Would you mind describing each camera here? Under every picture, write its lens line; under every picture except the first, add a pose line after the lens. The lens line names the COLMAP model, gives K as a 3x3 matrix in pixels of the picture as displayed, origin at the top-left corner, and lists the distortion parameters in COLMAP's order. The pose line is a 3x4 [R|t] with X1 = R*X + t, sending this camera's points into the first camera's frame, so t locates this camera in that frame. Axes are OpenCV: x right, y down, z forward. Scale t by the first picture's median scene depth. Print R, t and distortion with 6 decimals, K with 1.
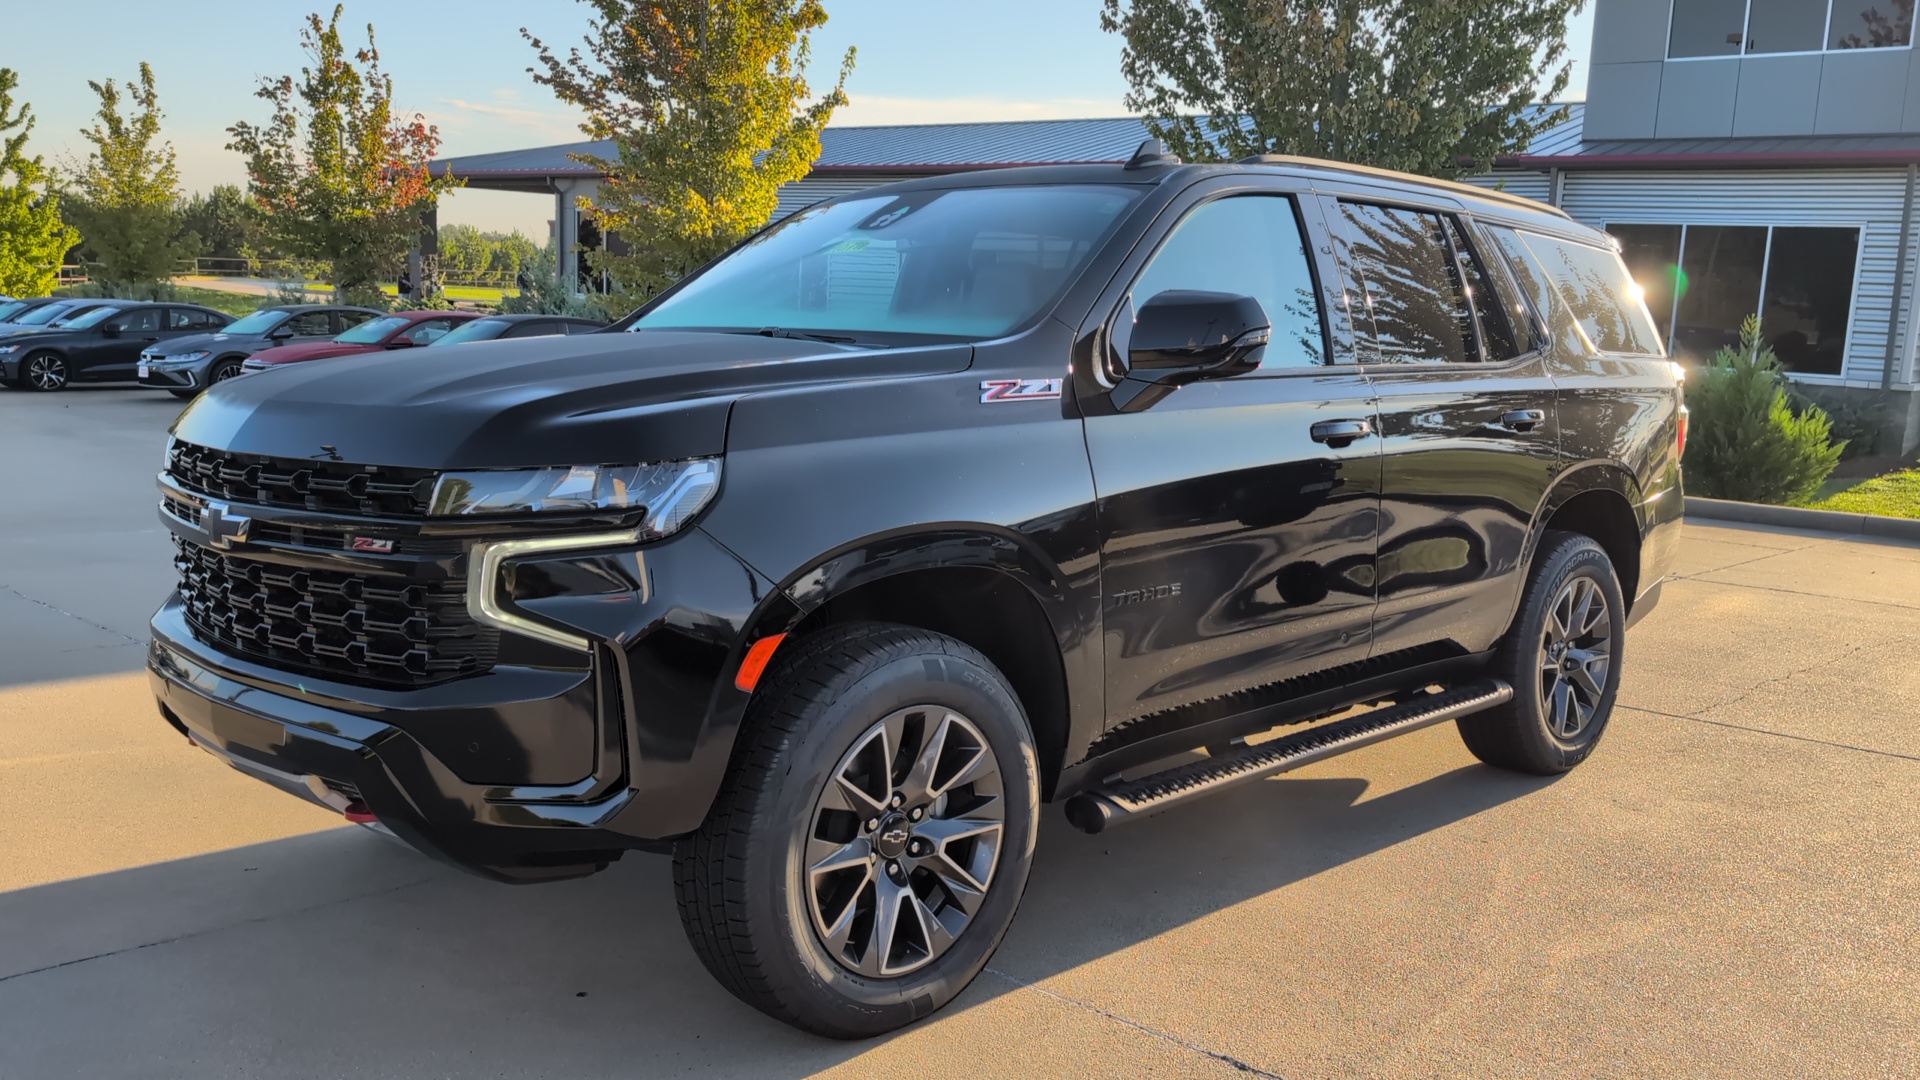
lens RADIAL K [[1627.2, 0, 960.0], [0, 1627.2, 540.0], [0, 0, 1]] dist [-0.008049, 0.009580]
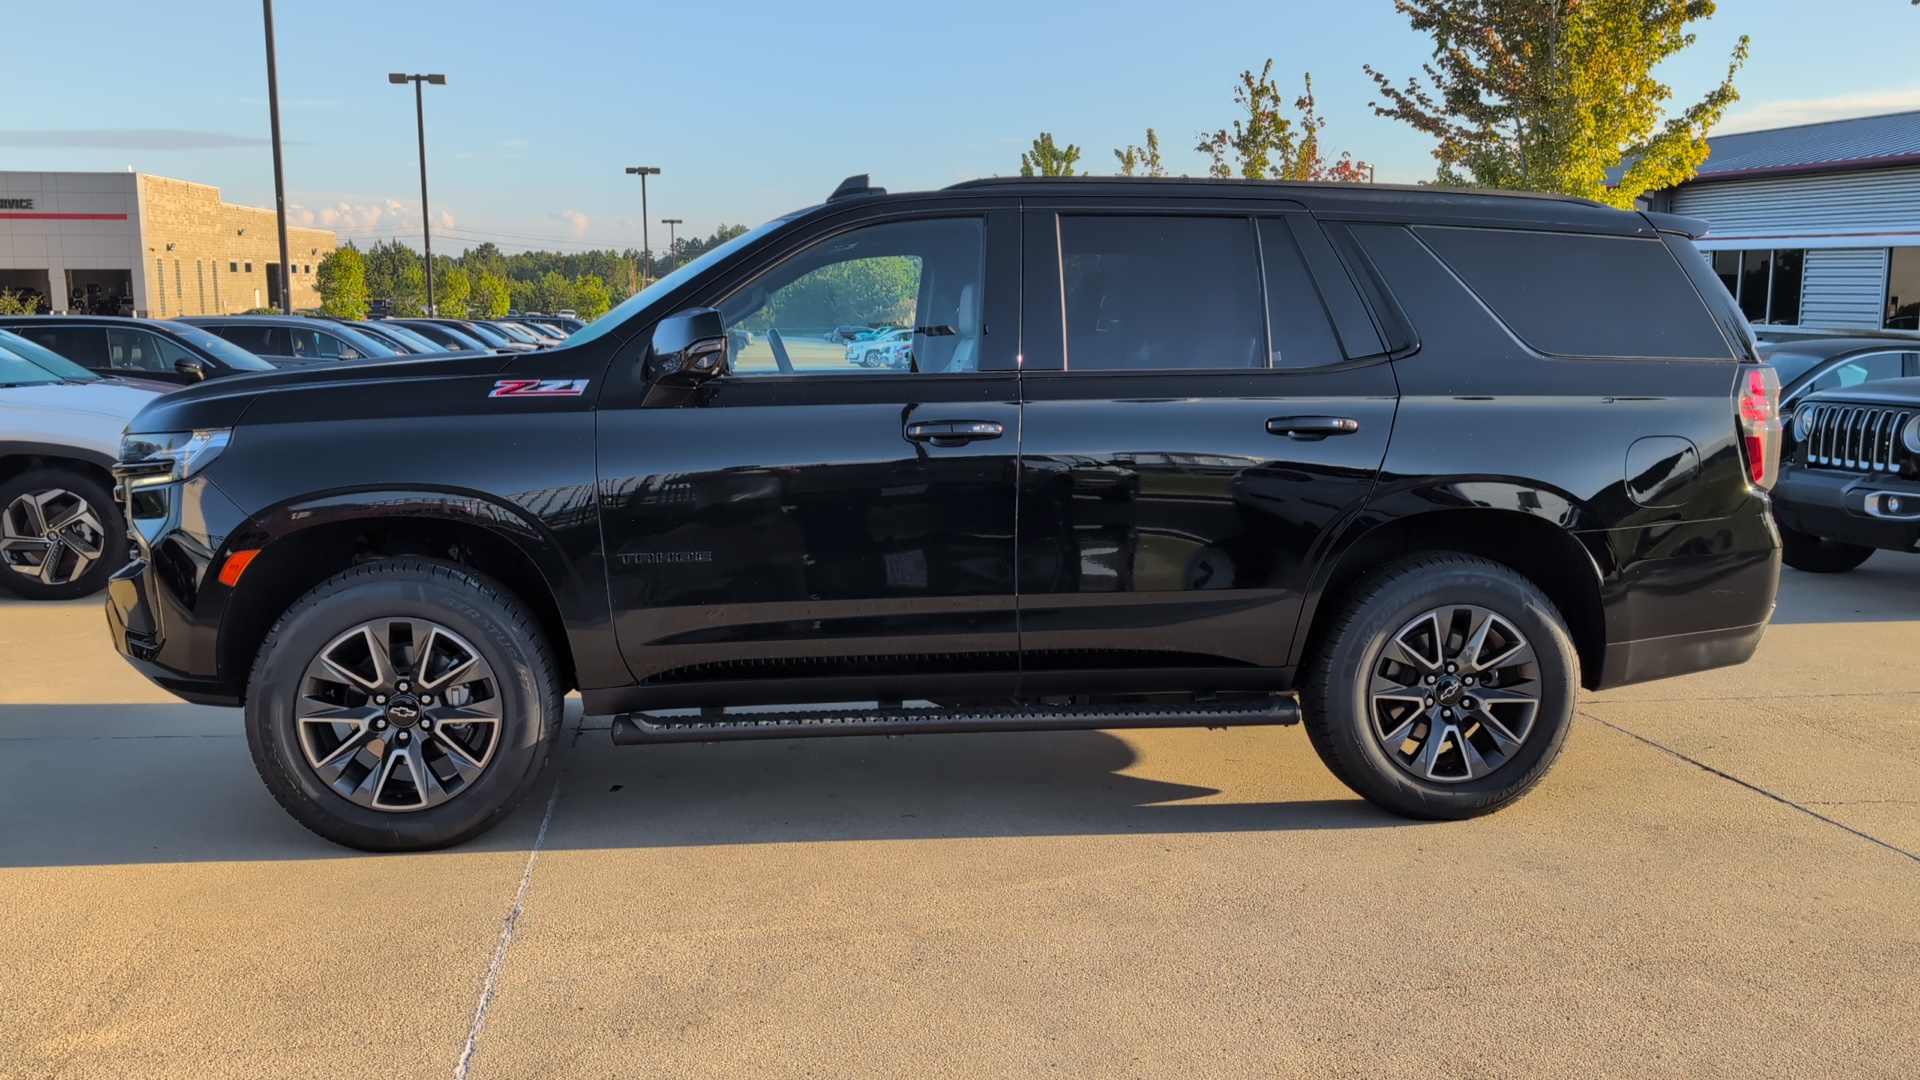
lens RADIAL K [[1627.2, 0, 960.0], [0, 1627.2, 540.0], [0, 0, 1]] dist [-0.008049, 0.009580]
pose [[0.781421, 0.052653, -0.621778, 0.170812], [-0.063261, 0.997984, 0.005007, 0.000105], [0.620789, 0.035422, 0.783177, 0.030557]]
